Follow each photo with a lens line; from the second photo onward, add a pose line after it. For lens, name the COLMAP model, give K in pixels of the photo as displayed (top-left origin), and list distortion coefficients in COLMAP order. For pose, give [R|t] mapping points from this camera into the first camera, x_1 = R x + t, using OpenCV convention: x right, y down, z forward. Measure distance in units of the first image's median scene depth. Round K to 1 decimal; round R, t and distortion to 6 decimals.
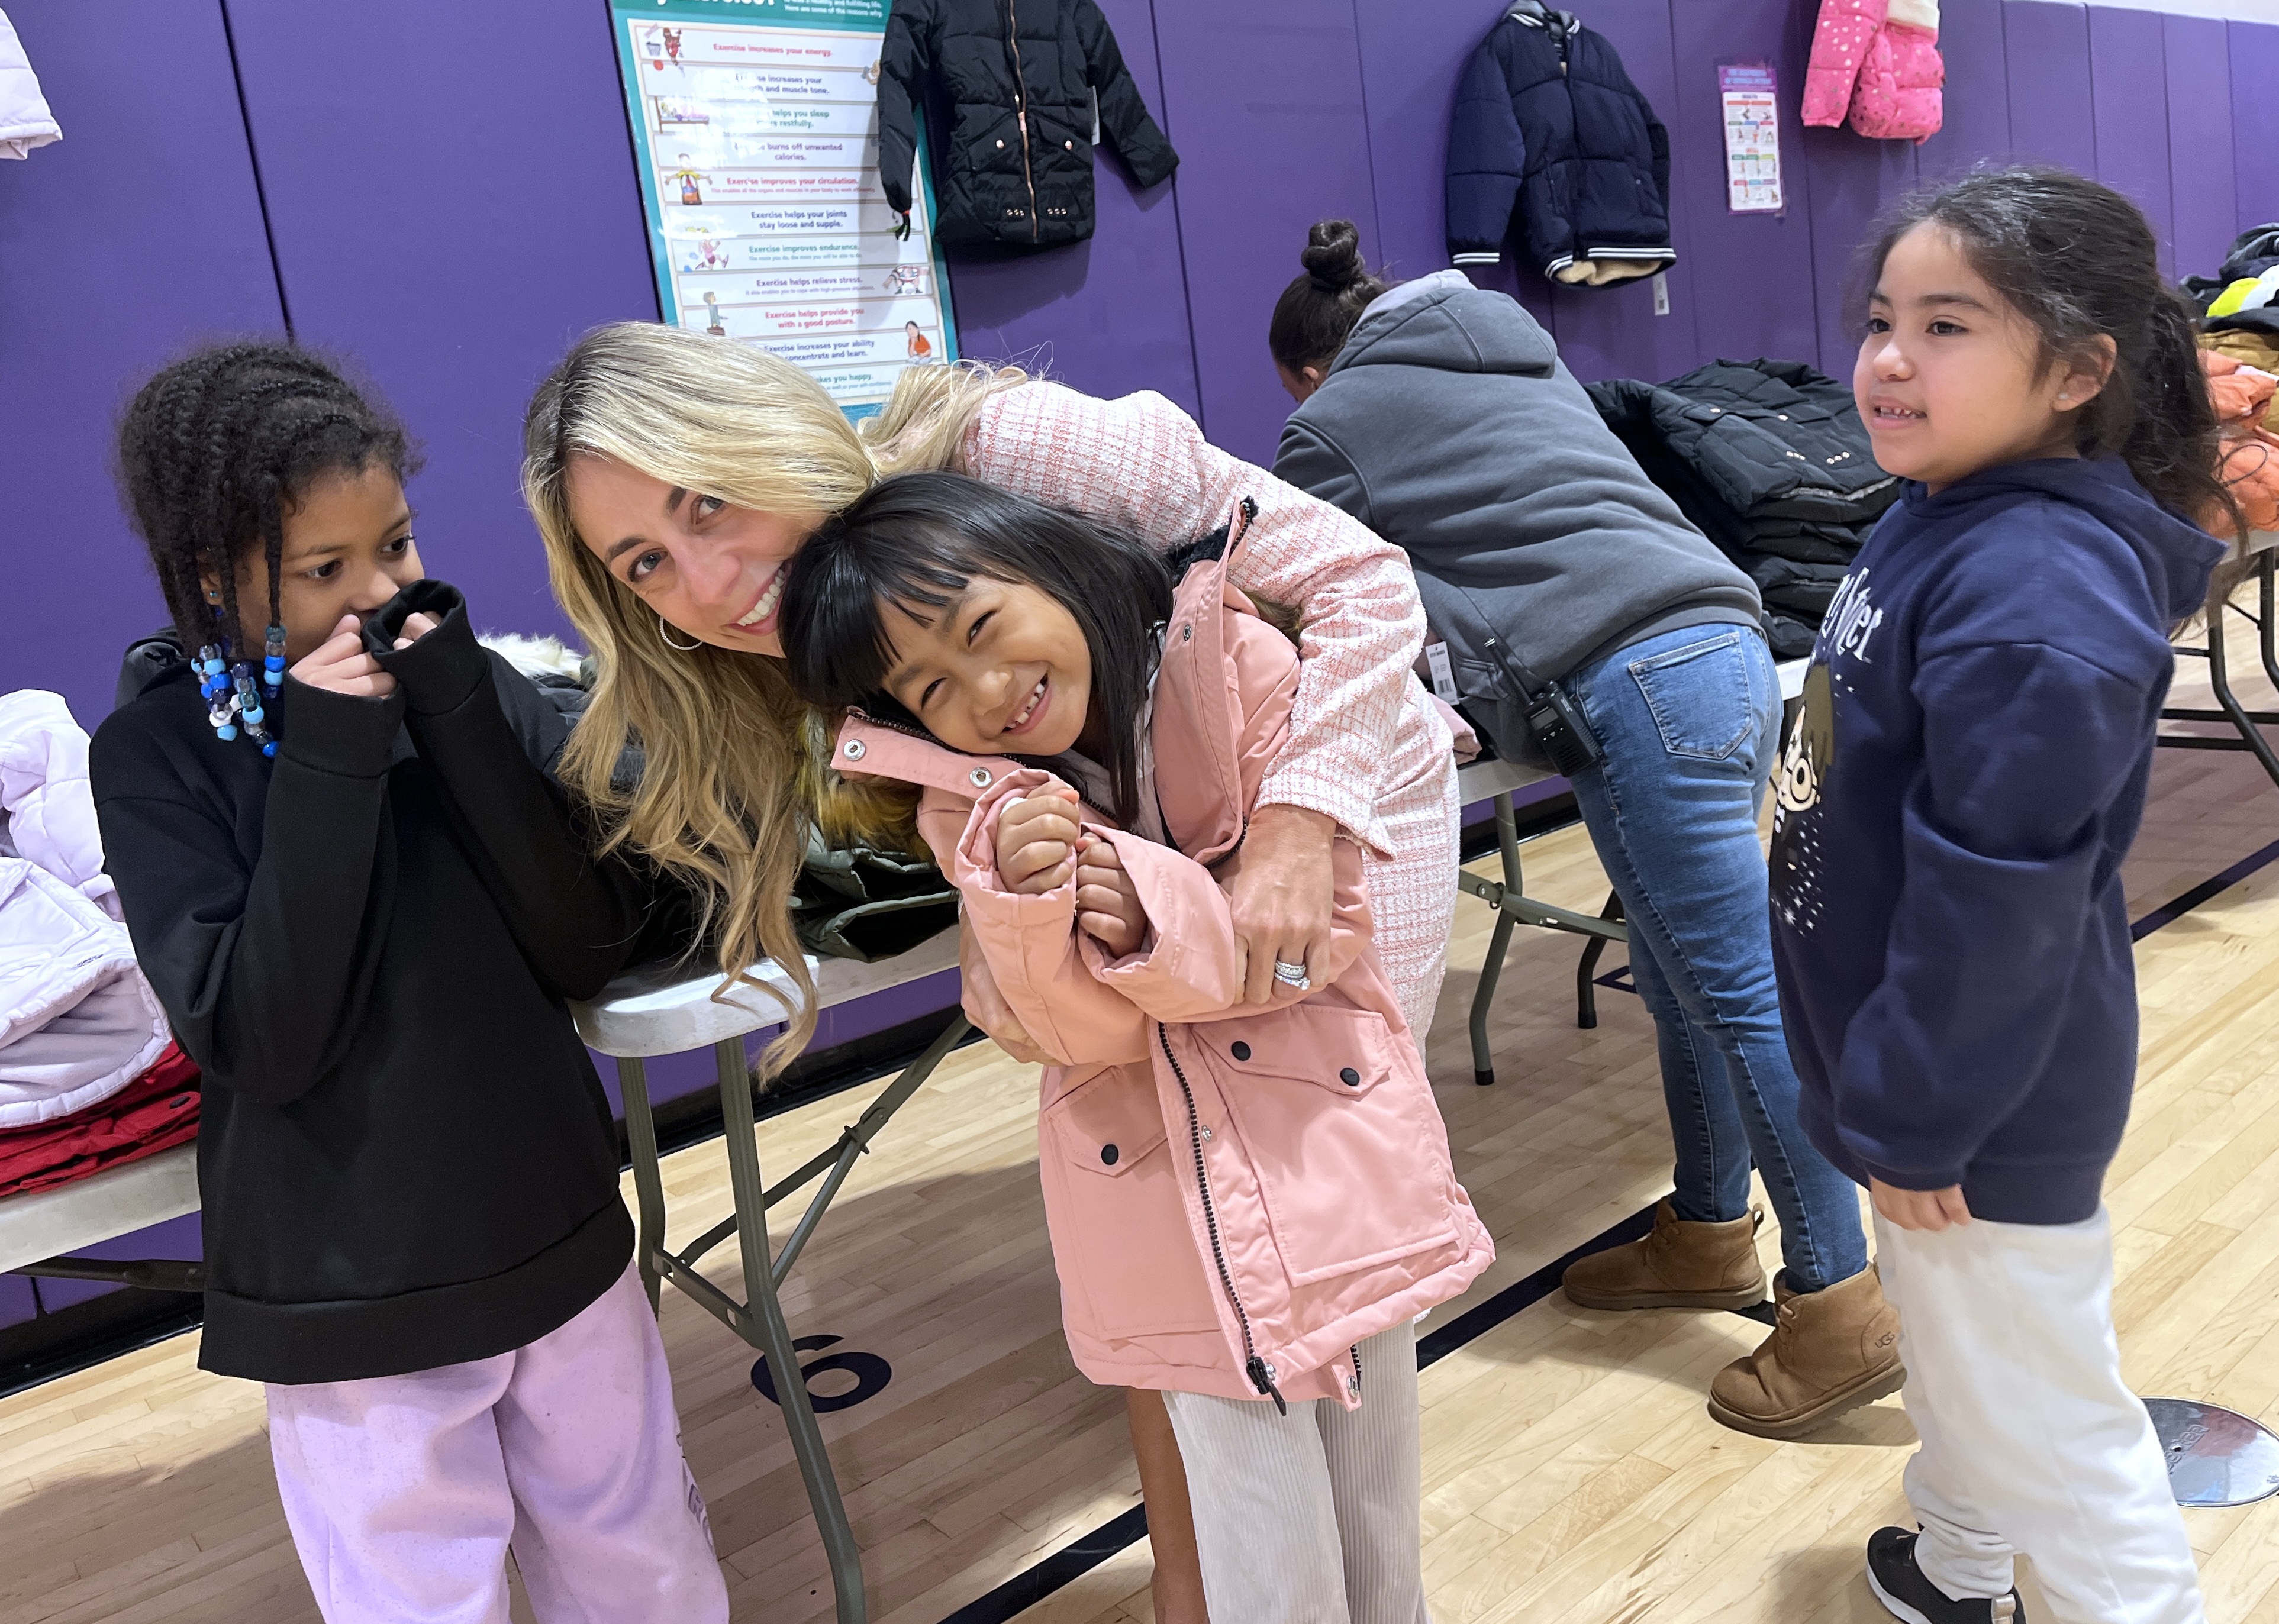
lens RADIAL K [[1839.4, 0, 1142.5], [0, 1839.4, 801.9], [0, 0, 1]] dist [0.030632, -0.021452]
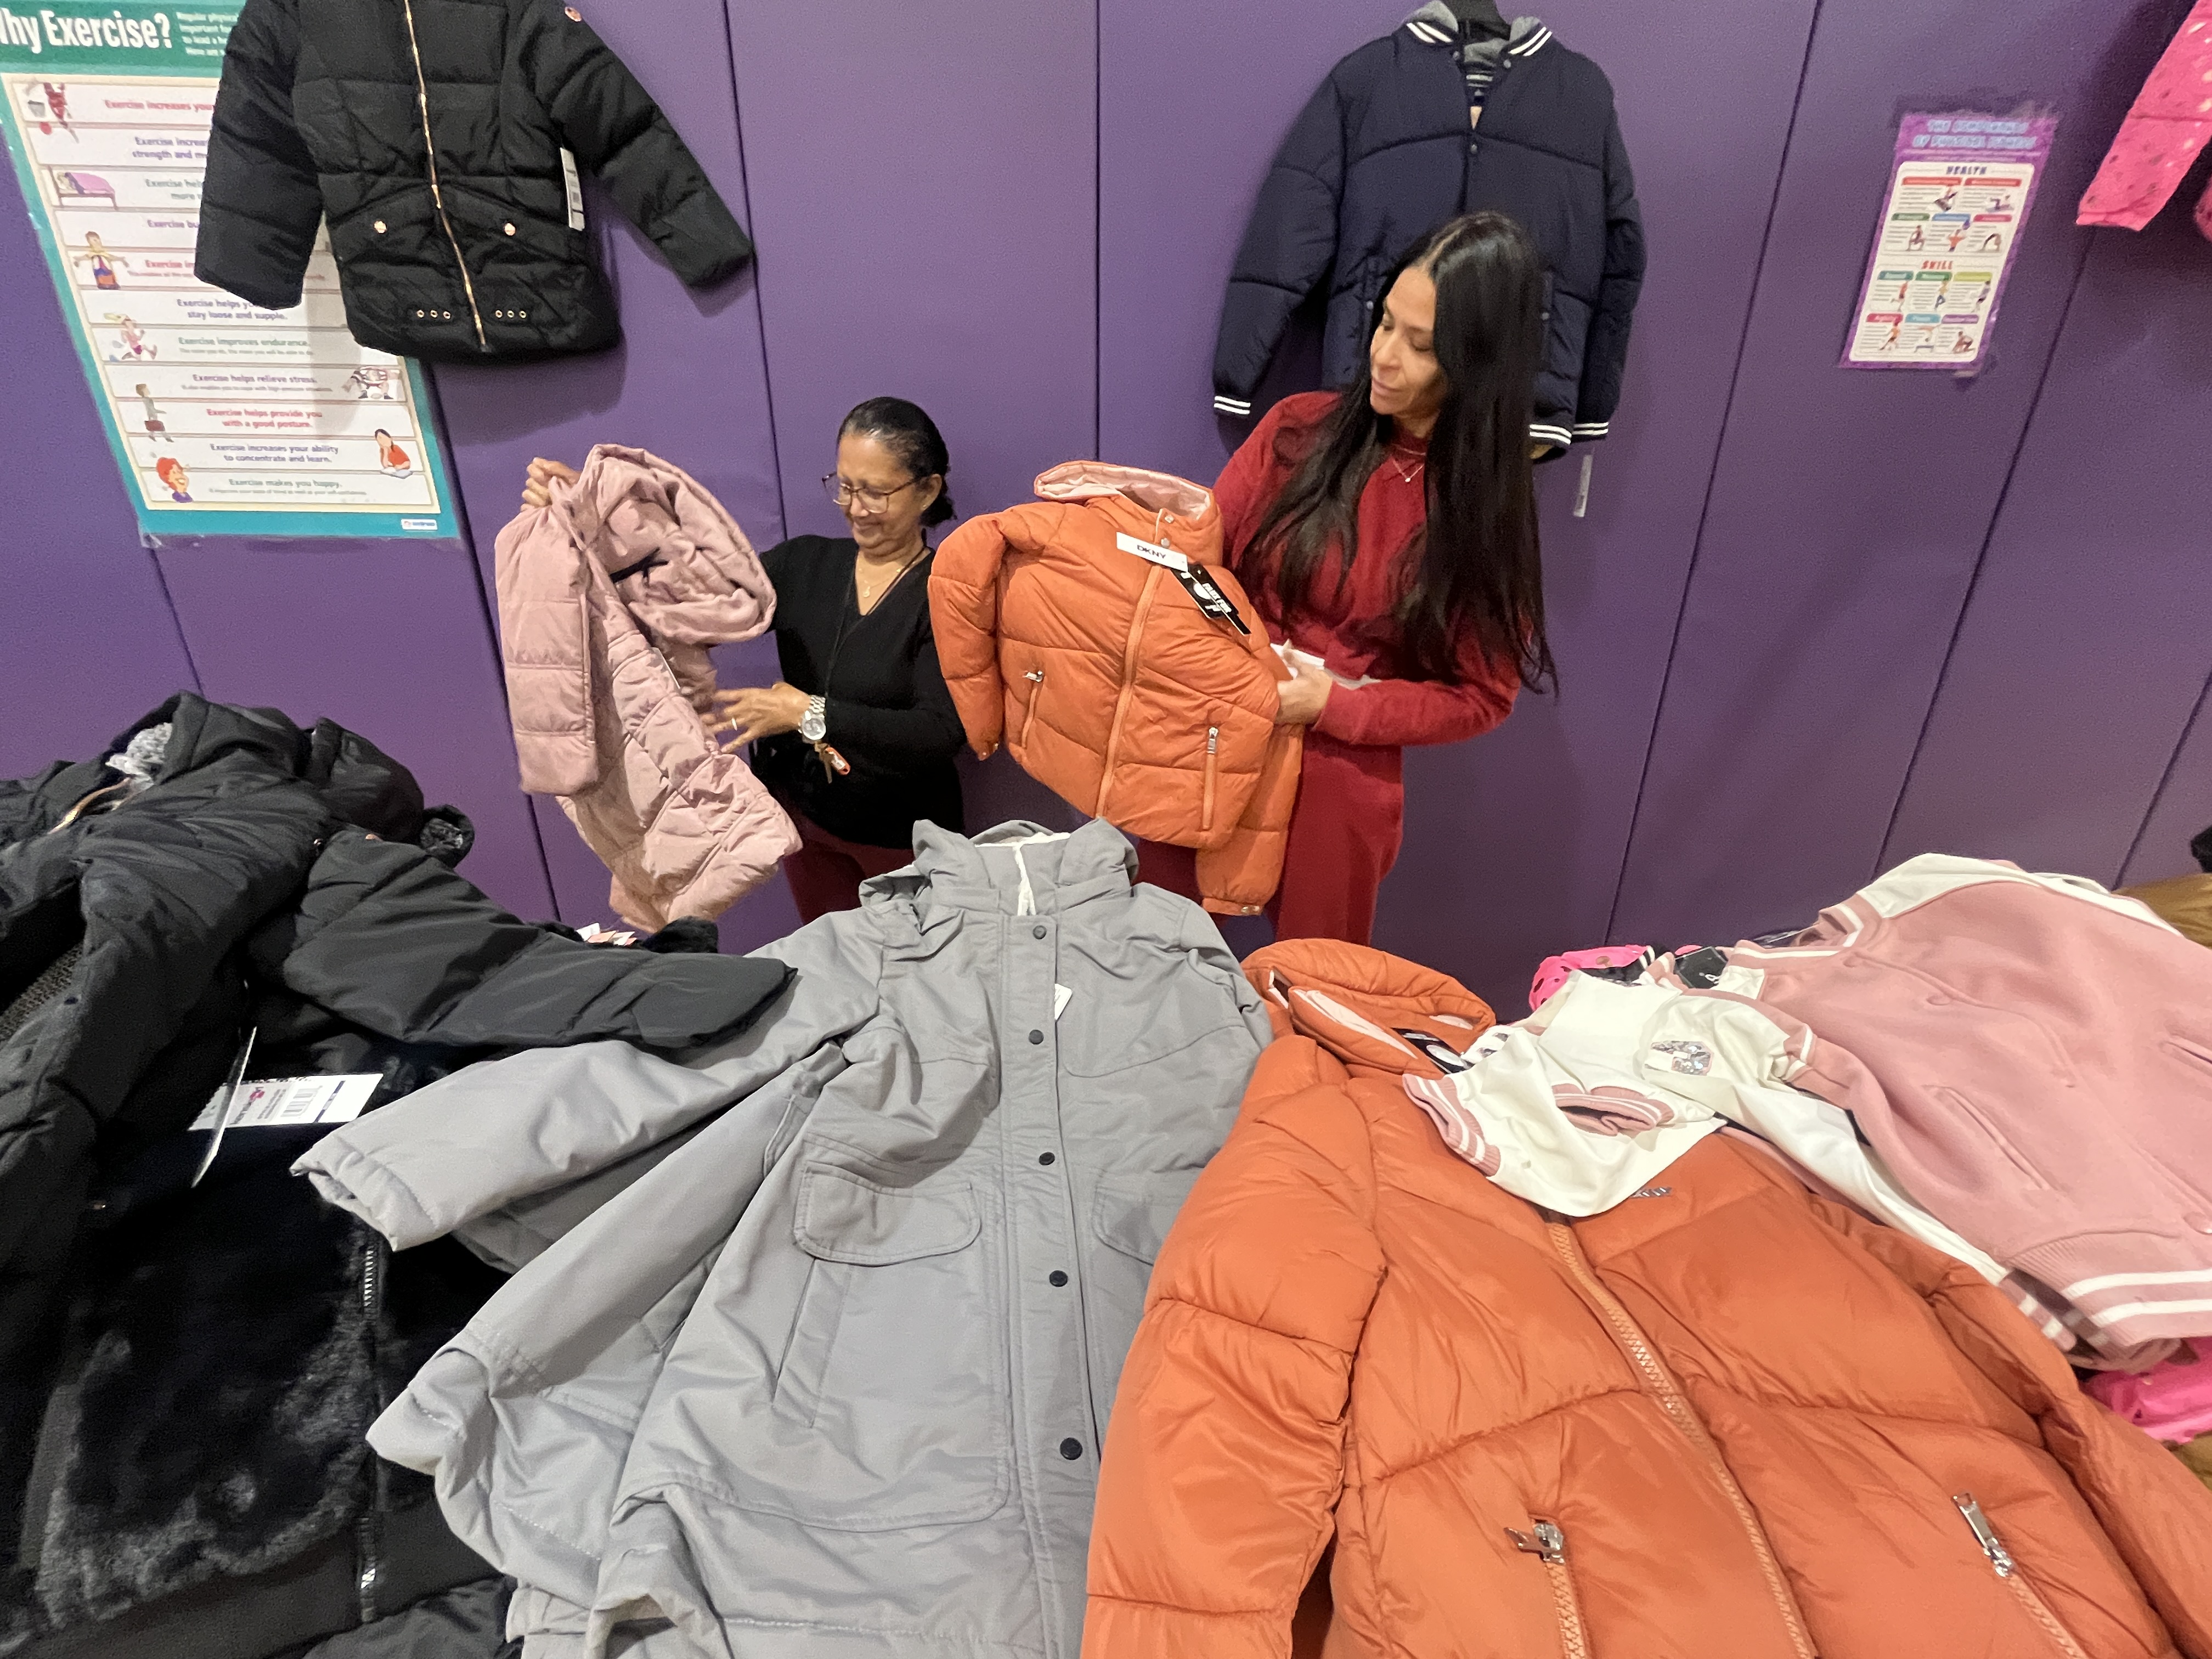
lens RADIAL K [[942.7, 0, 1095.7], [0, 942.7, 826.3], [0, 0, 1]] dist [-0.004190, 0.000146]
pose [[0.789006, 0.353911, -0.502211, 0.489281], [-0.220677, 0.926121, 0.305945, -0.304188], [0.573385, -0.130566, 0.808815, 0.799971]]
